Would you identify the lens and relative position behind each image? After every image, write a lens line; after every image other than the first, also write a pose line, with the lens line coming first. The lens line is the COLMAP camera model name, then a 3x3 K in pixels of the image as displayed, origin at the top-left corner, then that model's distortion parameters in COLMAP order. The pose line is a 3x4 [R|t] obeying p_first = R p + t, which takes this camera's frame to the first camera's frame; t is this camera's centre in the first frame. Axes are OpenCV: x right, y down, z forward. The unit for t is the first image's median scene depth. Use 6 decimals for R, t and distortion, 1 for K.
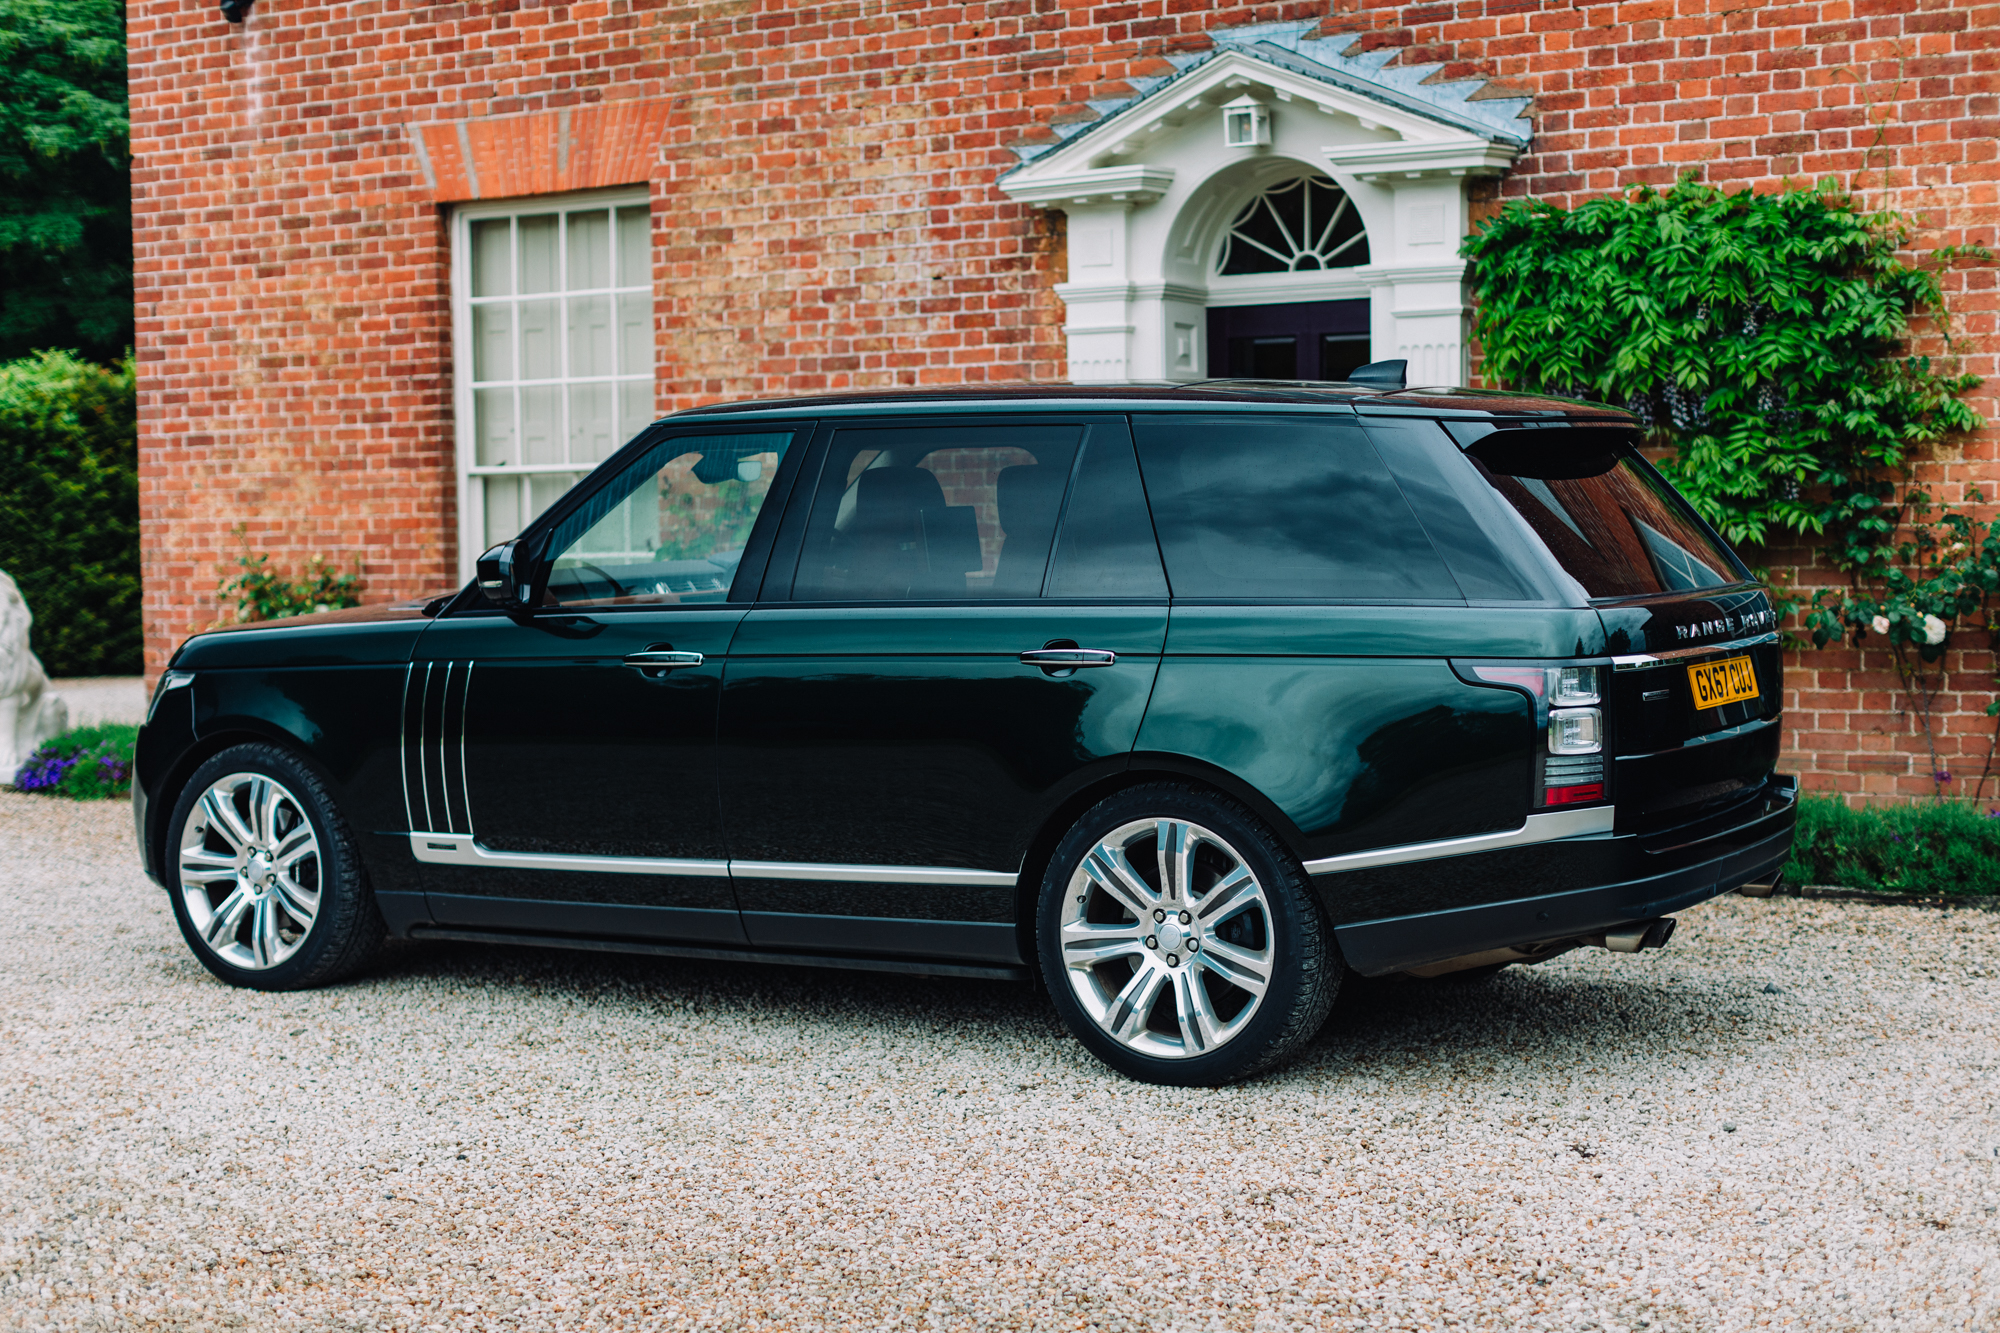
lens RADIAL K [[2758.7, 0, 1055.6], [0, 2758.7, 649.4], [0, 0, 1]] dist [0.008579, 0.000000]
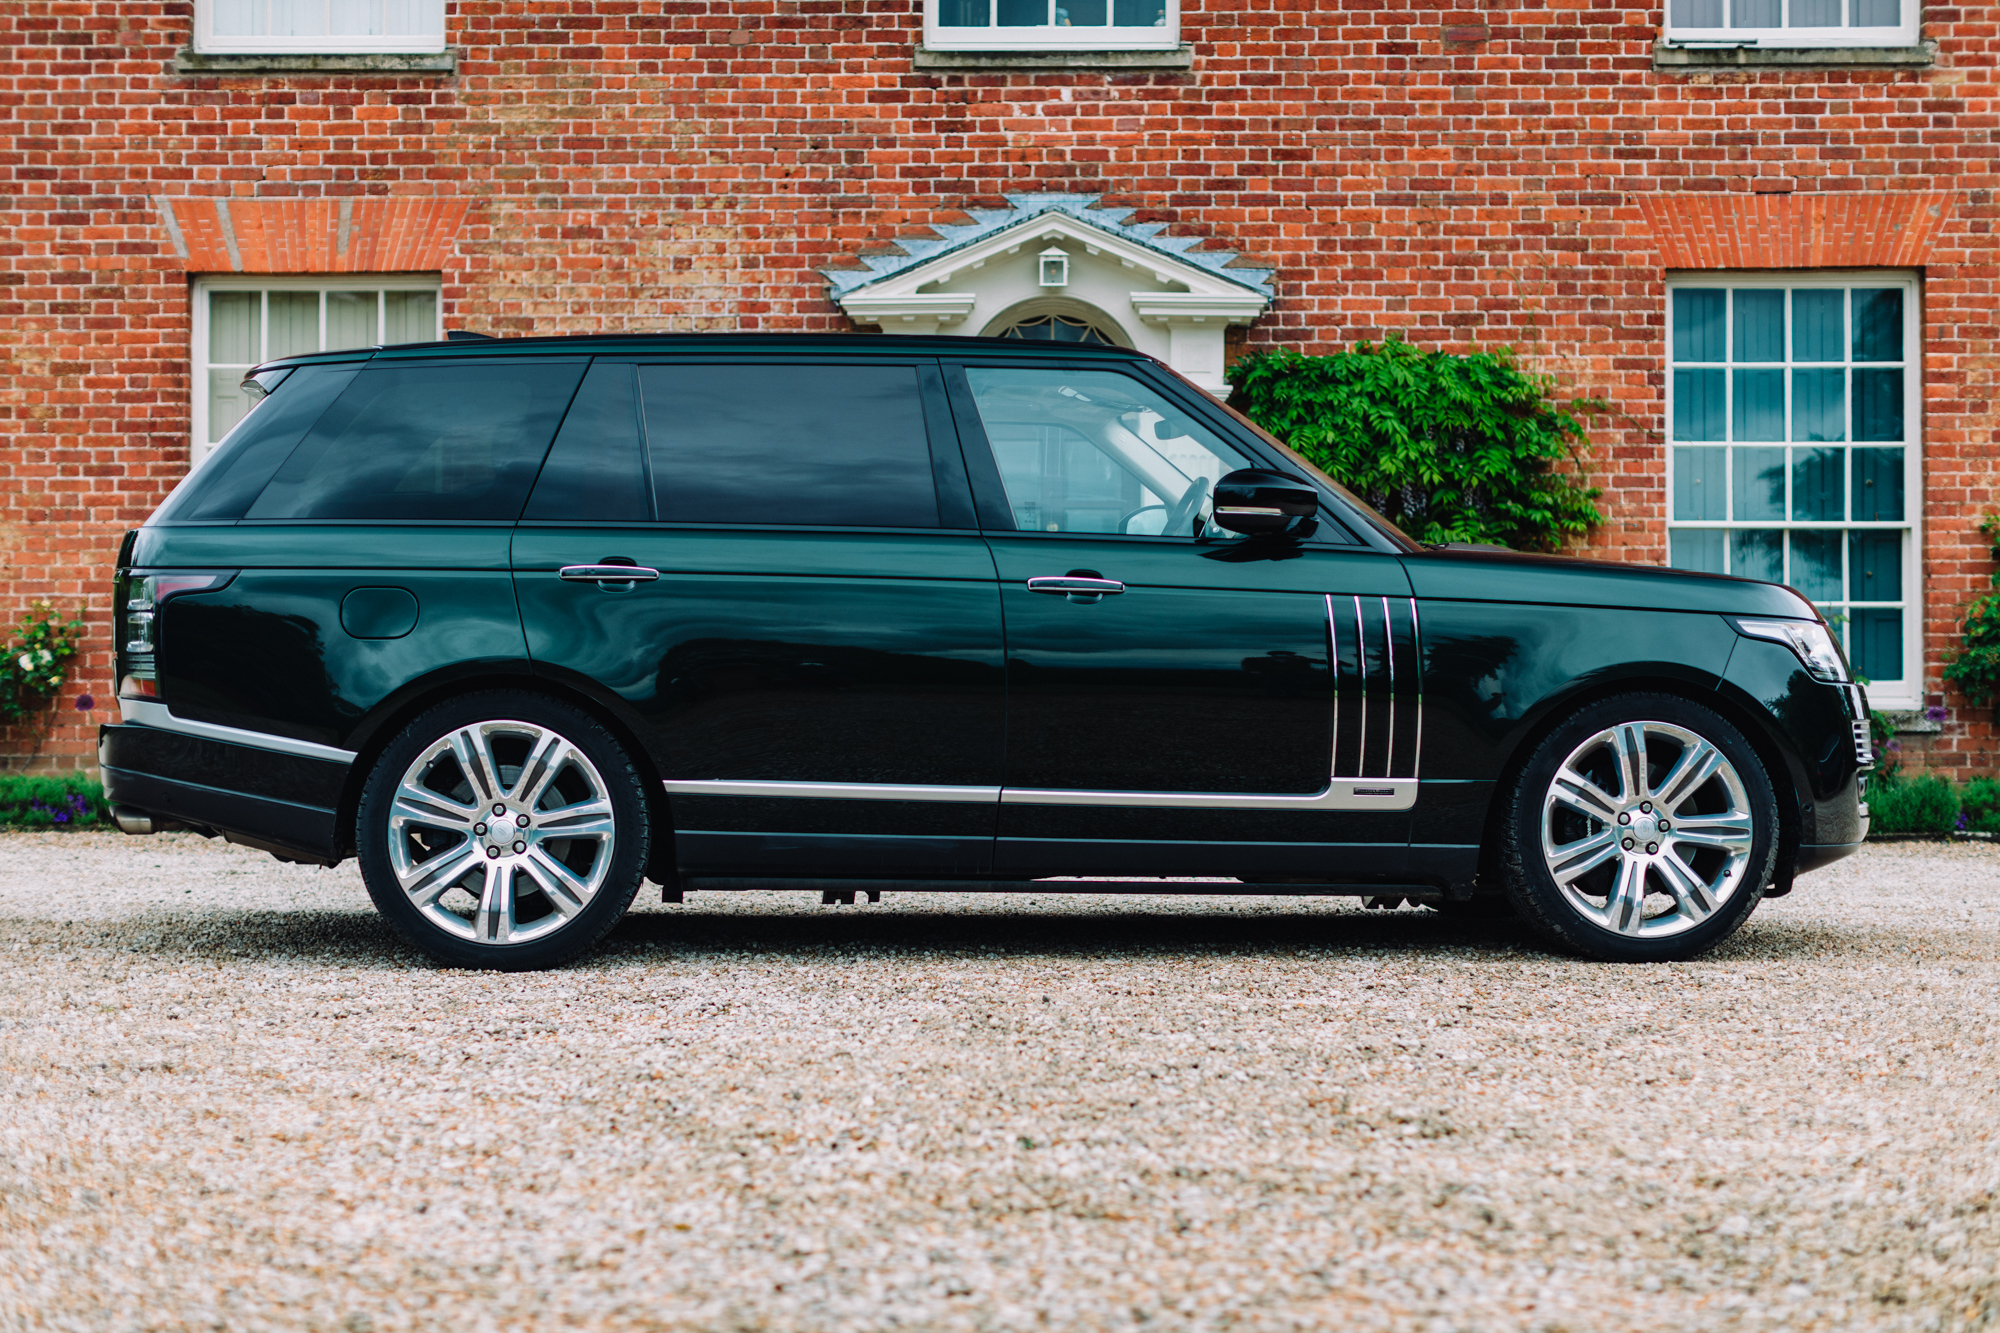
lens RADIAL K [[2914.0, 0, 1005.2], [0, 2914.0, 651.5], [0, 0, 1]] dist [0.013170, 0.000000]
pose [[0.871057, 0.028370, 0.490362, -0.559682], [0.008869, 0.997259, -0.073451, 0.077908], [-0.491102, 0.068329, 0.868418, -0.135119]]
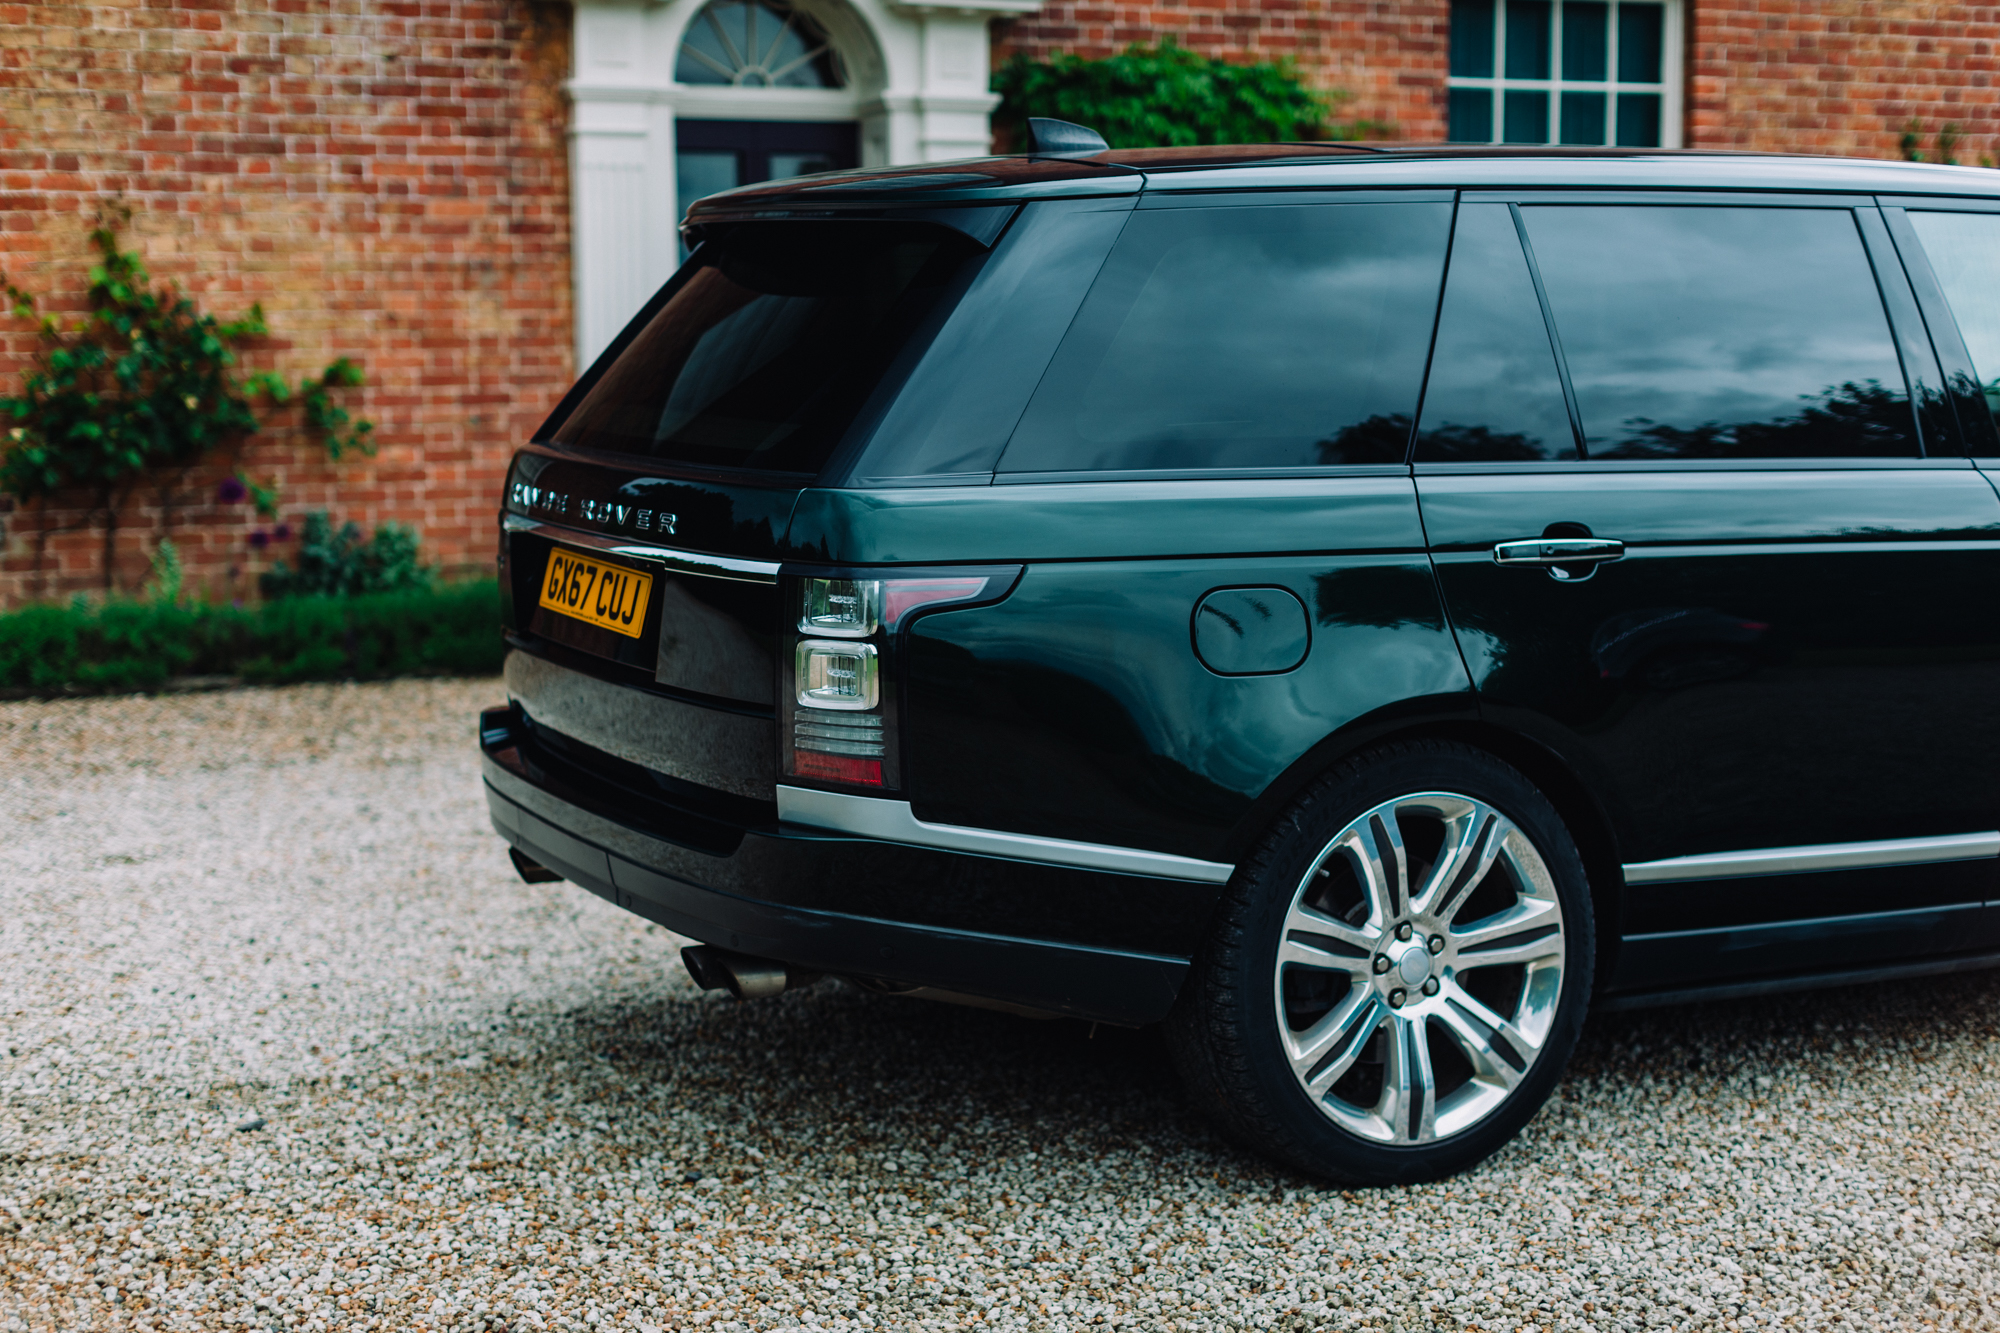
lens RADIAL K [[2914.0, 0, 1004.4], [0, 2914.0, 674.3], [0, 0, 1]] dist [0.013170, 0.000000]
pose [[0.609556, -0.078796, 0.788817, -0.686022], [0.032225, 0.996688, 0.074659, -0.000182], [-0.792088, -0.020090, 0.610077, 0.264587]]
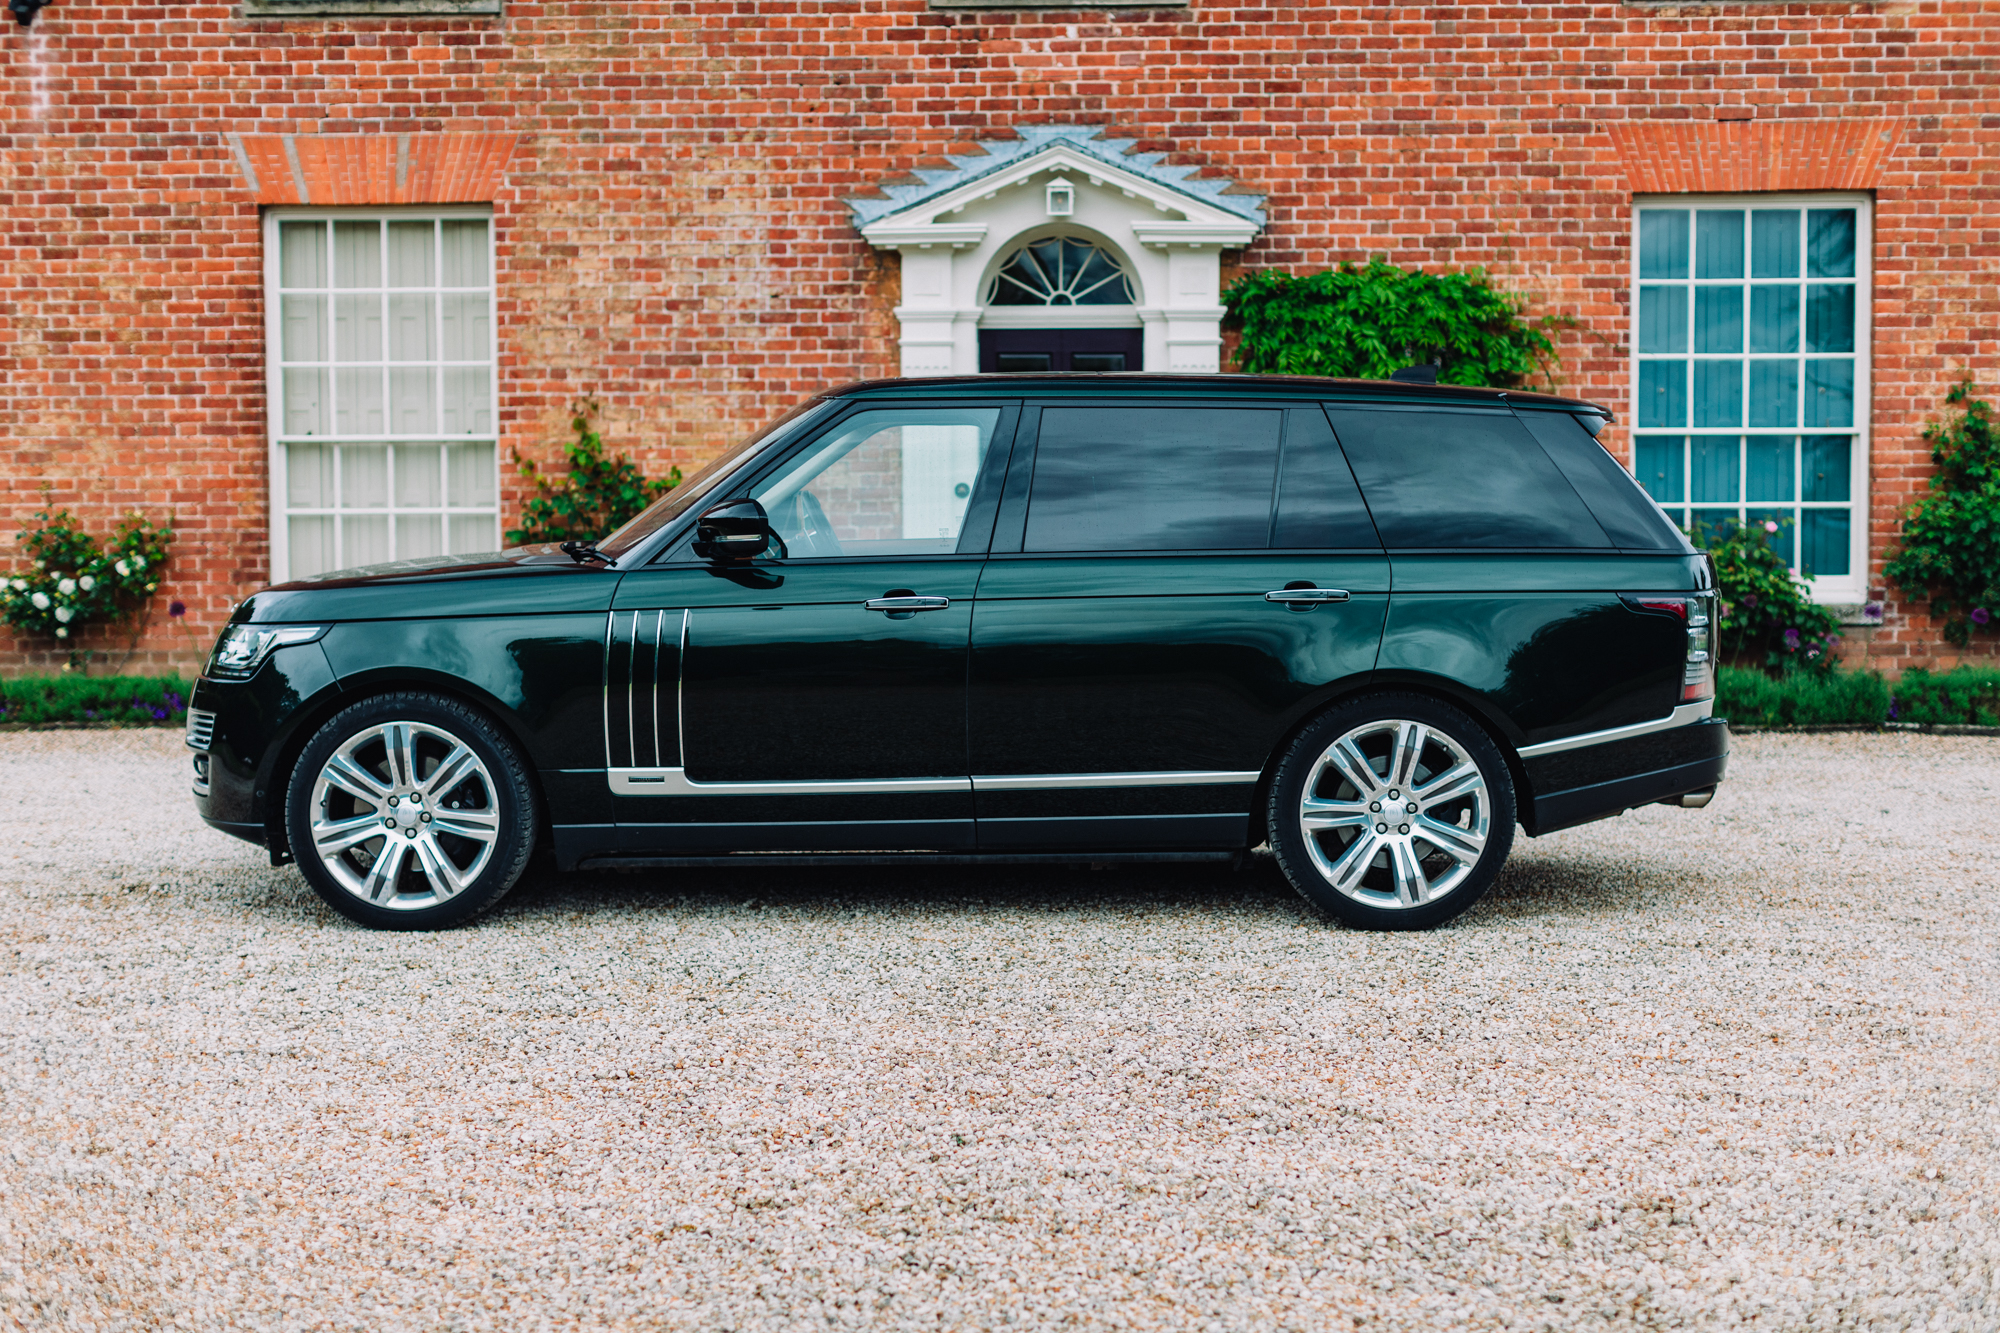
lens RADIAL K [[2914.0, 0, 1001.2], [0, 2914.0, 665.1], [0, 0, 1]] dist [0.013170, 0.000000]
pose [[0.881052, -0.013628, 0.472823, -0.595677], [0.012457, 0.999907, 0.005607, 0.030285], [-0.472855, 0.000950, 0.881140, -0.242141]]
